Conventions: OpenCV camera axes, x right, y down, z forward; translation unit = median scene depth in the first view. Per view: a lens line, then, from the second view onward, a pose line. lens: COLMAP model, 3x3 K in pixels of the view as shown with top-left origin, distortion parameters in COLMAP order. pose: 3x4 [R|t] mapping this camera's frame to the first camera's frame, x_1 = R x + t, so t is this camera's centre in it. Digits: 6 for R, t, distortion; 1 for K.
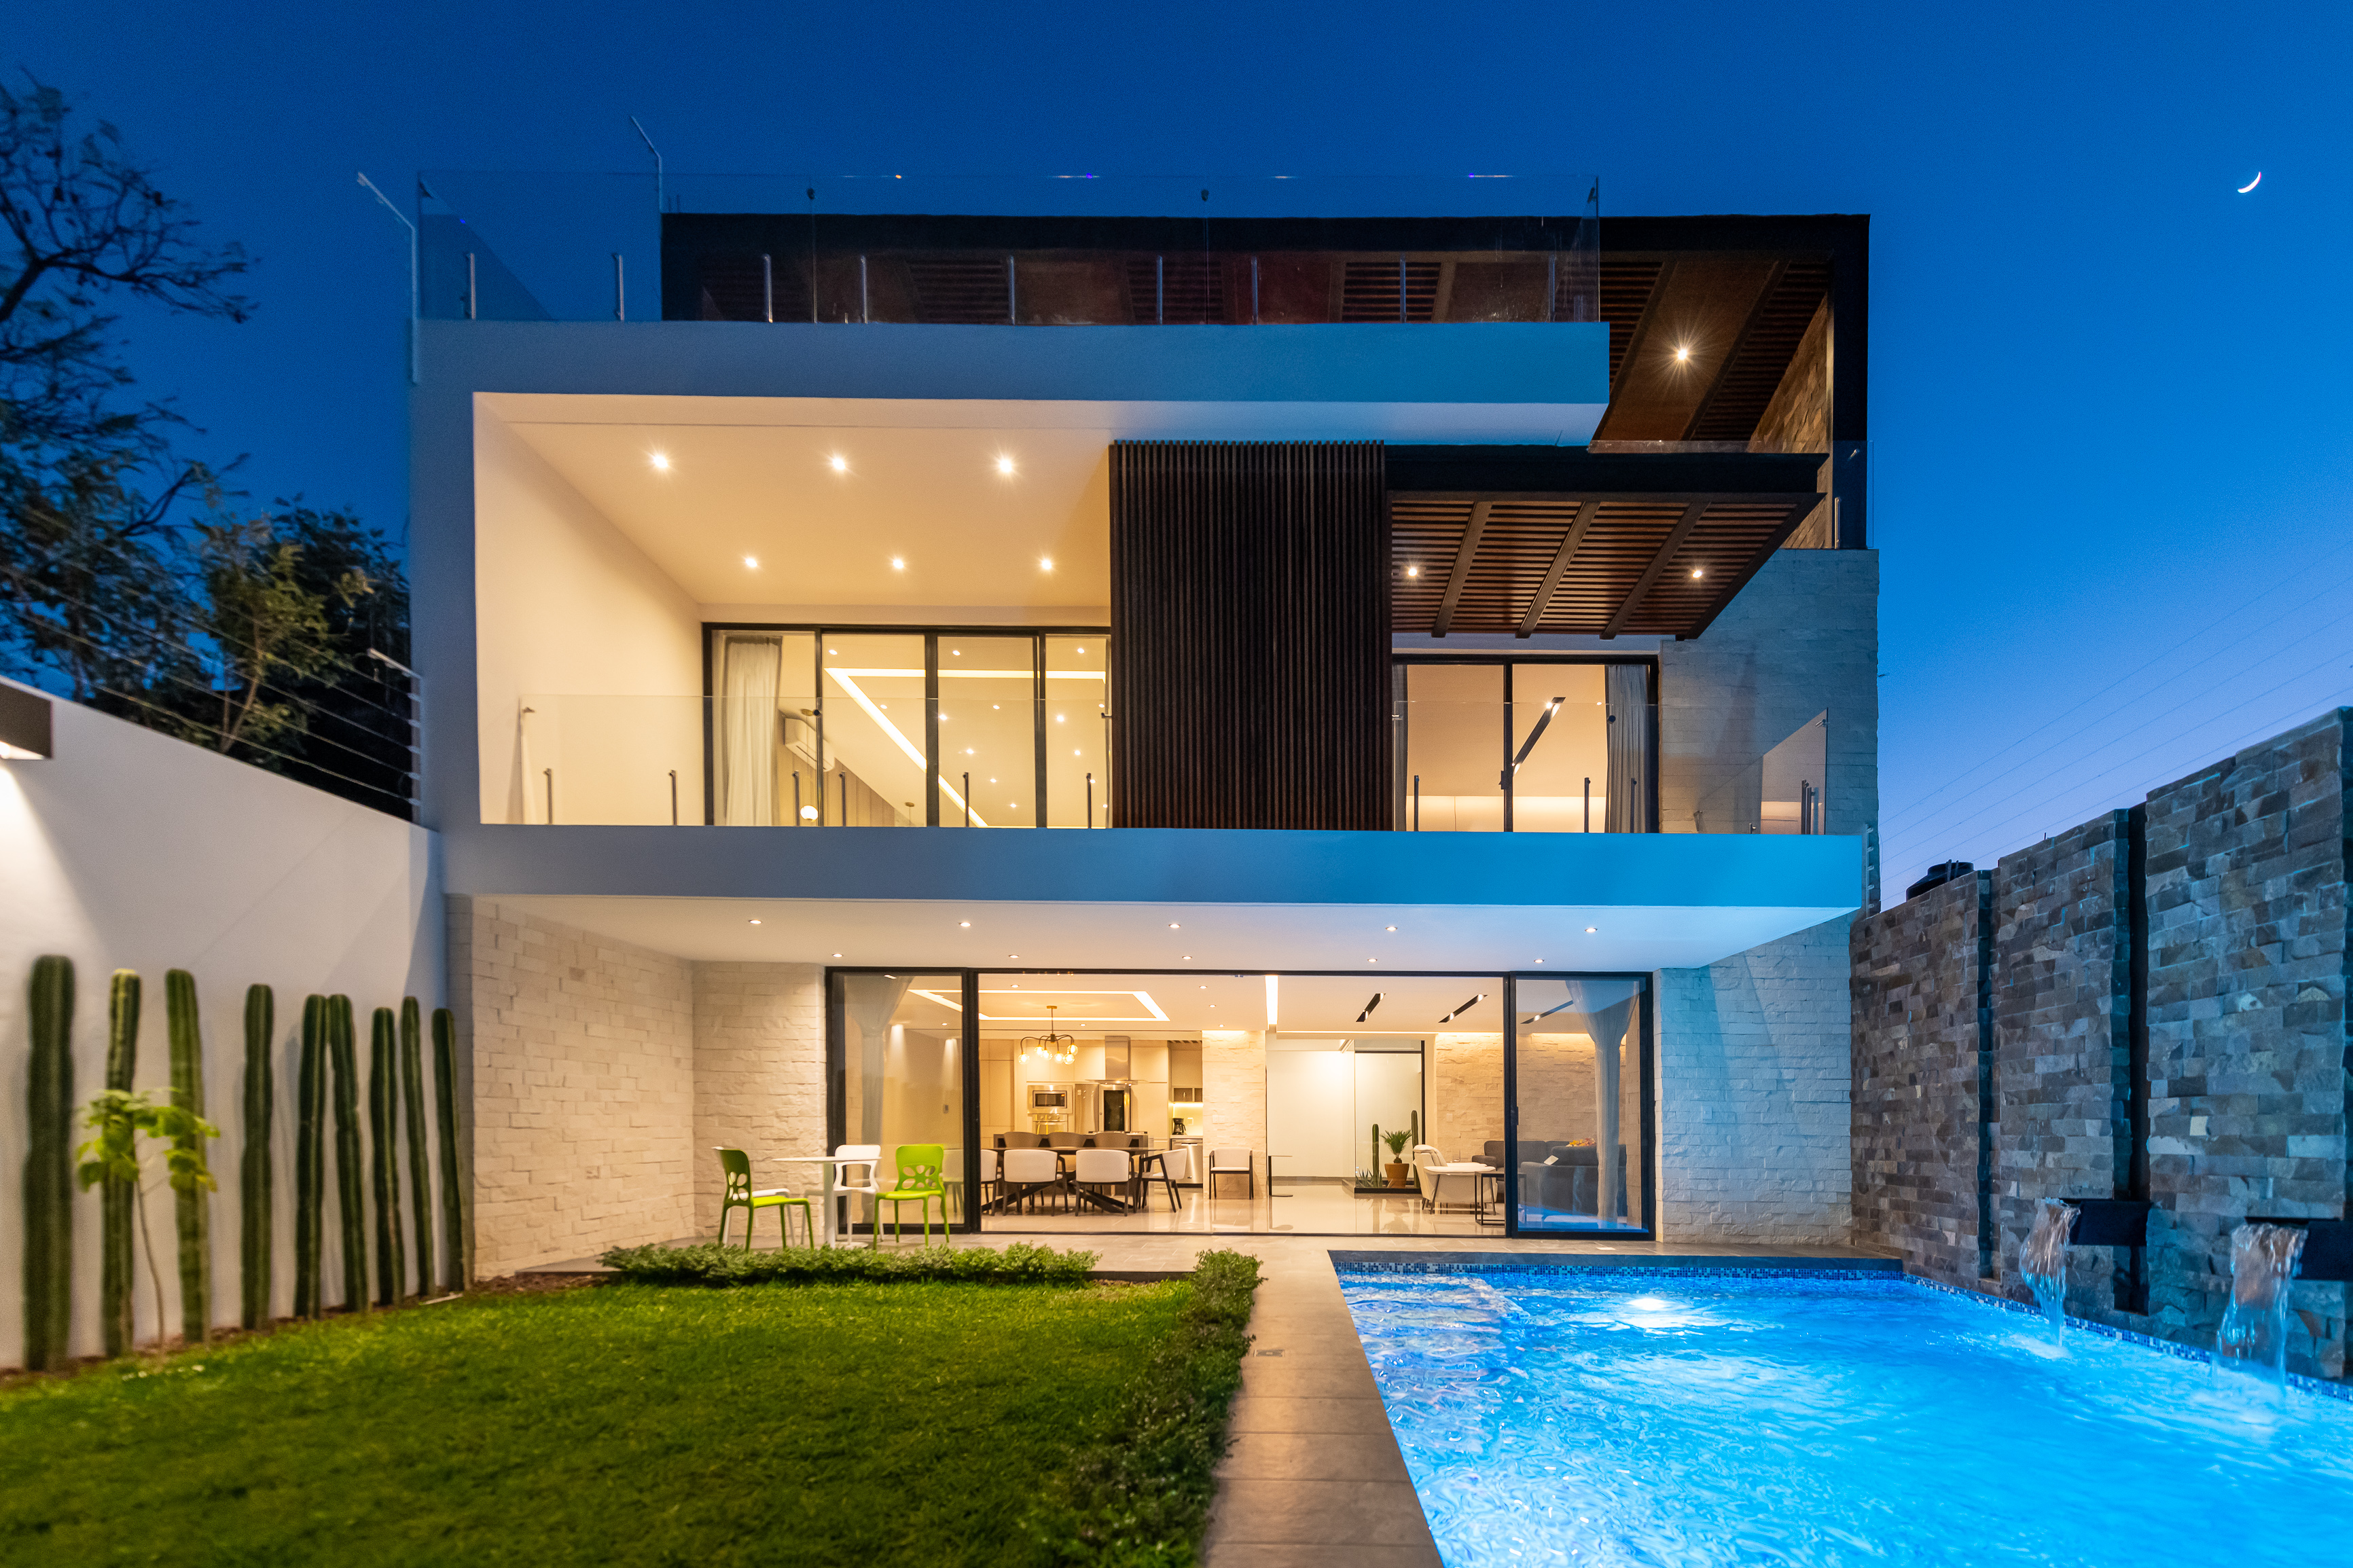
lens RADIAL K [[993.6, 0, 1171.8], [0, 993.6, 910.3], [0, 0, 1]] dist [0.022744, -0.000098]
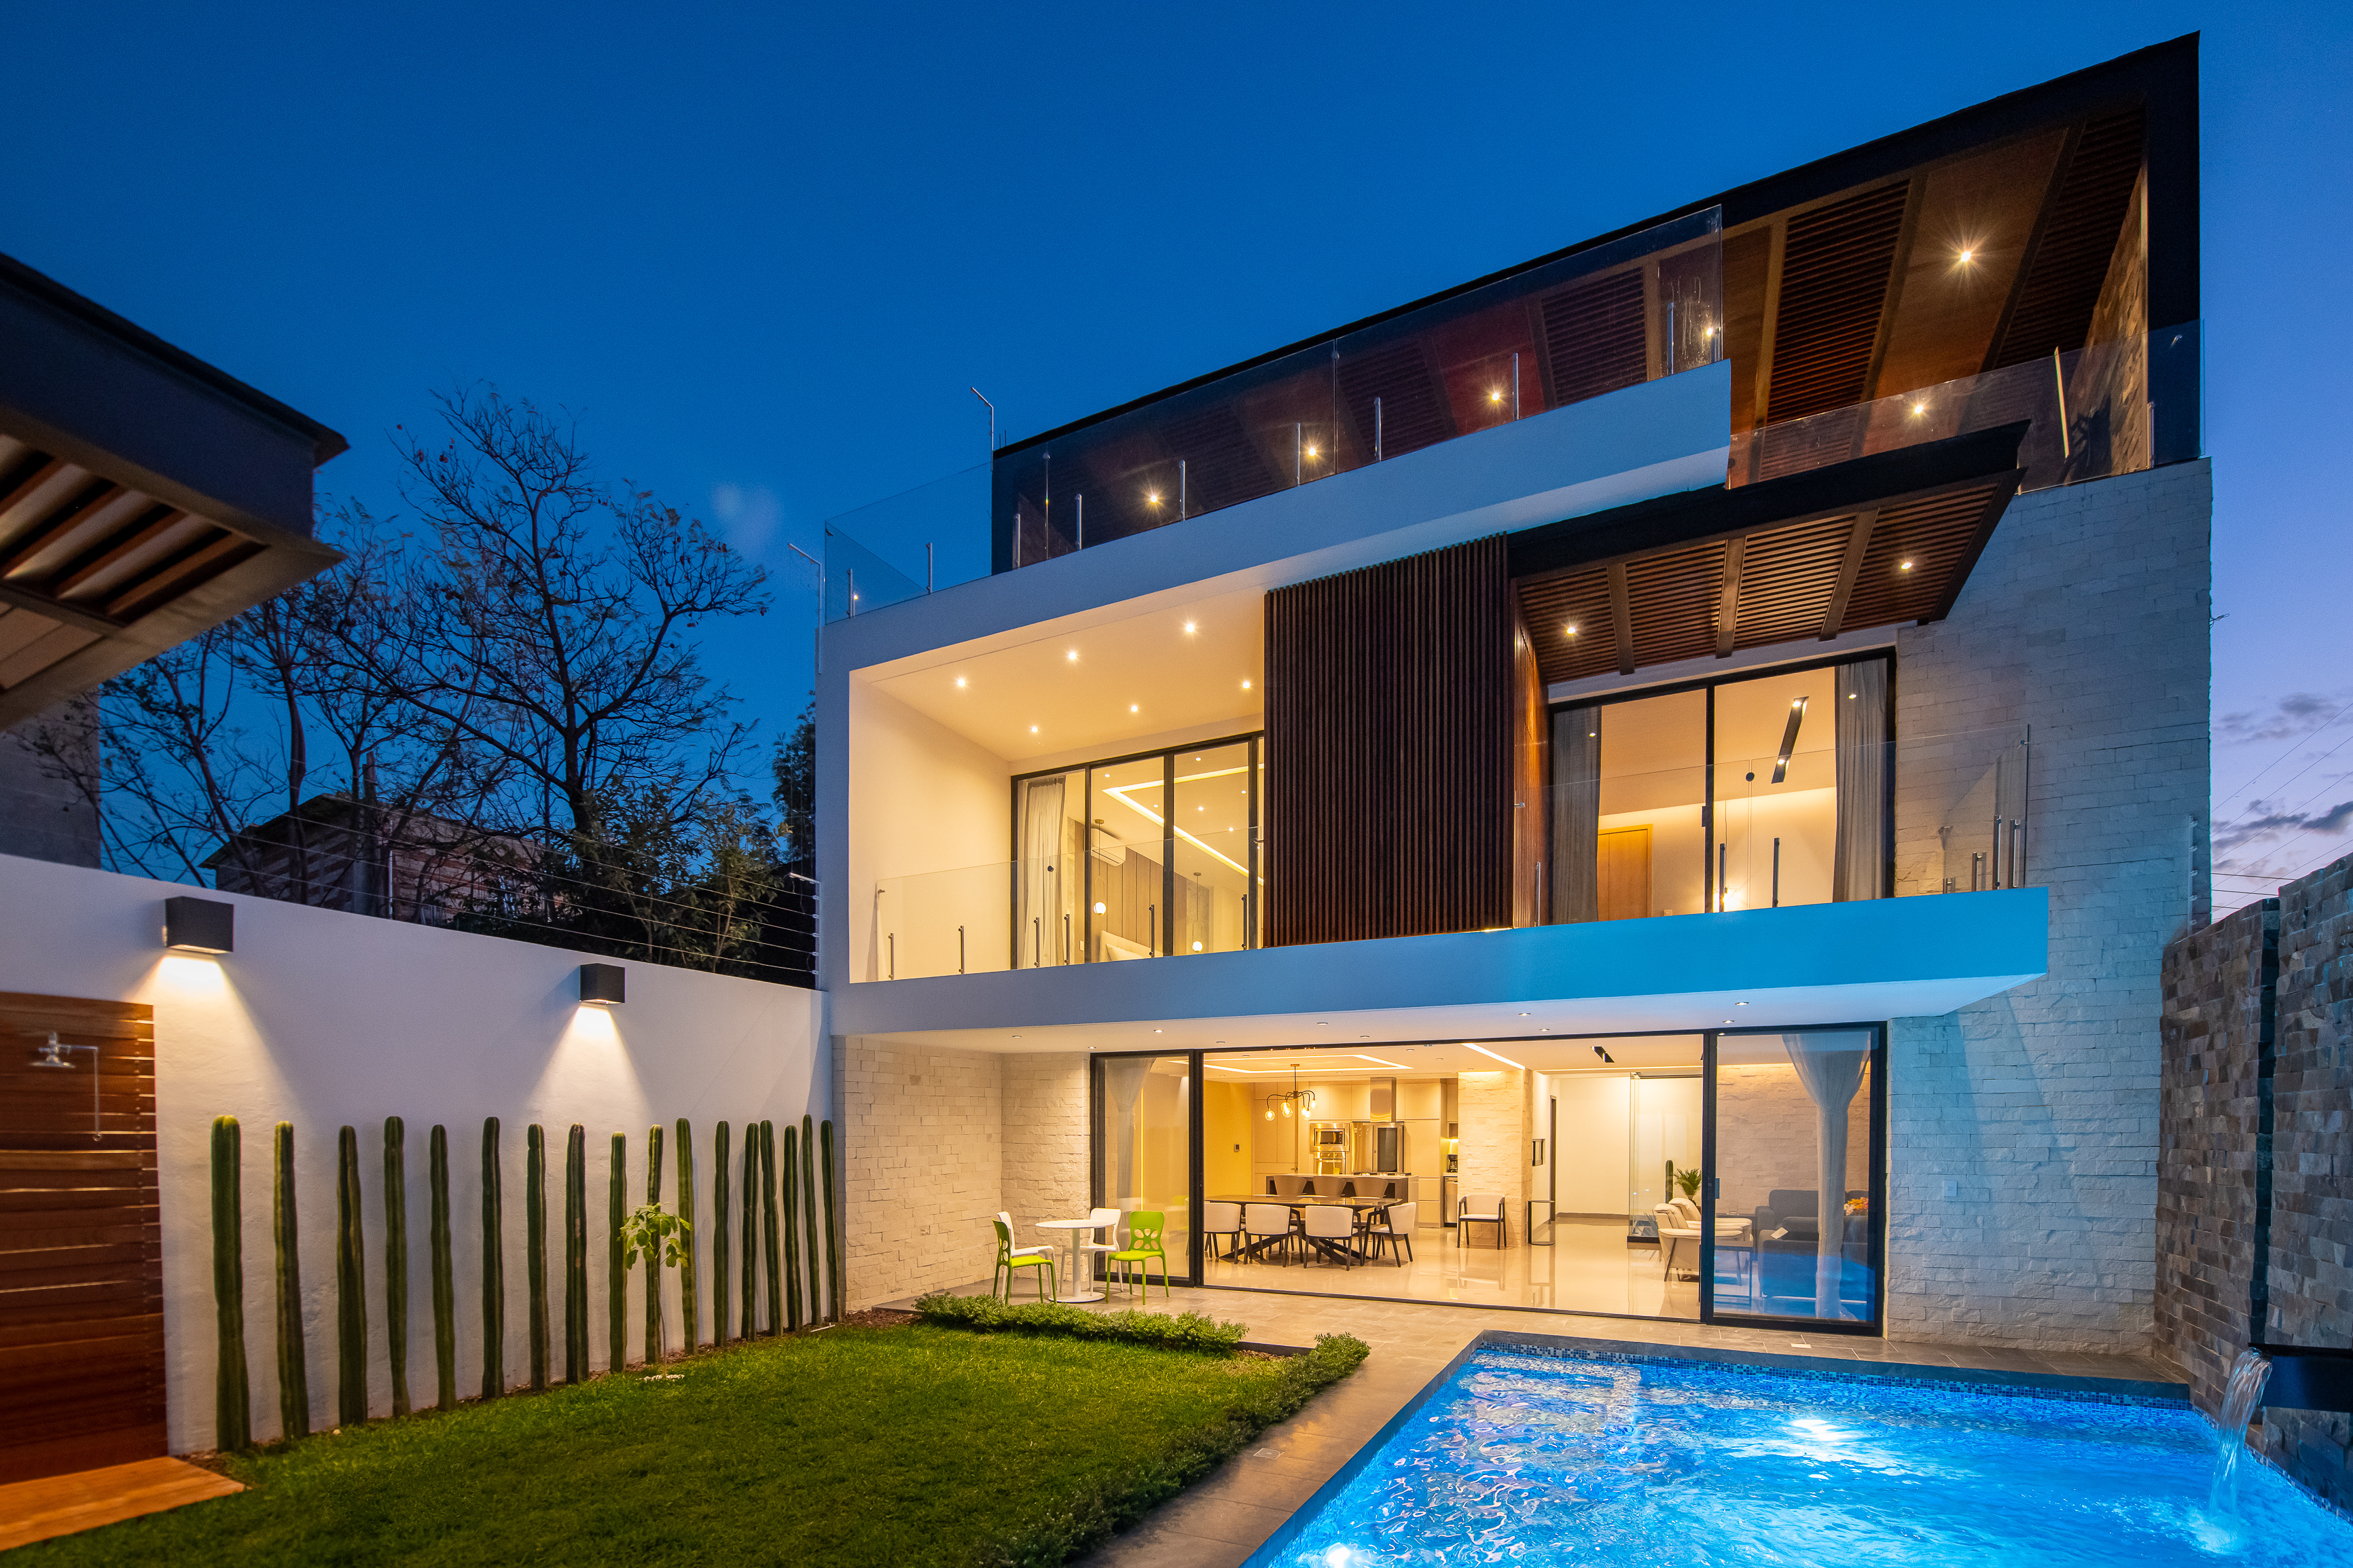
lens RADIAL K [[981.8, 0, 1176.5], [0, 981.8, 784.0], [0, 0, 1]] dist [-0.007161, -0.001065]
pose [[0.901626, -0.142733, -0.408285, 0.334380], [0.107989, 0.988372, -0.107051, -0.147473], [0.418817, 0.052429, 0.906556, -0.115030]]
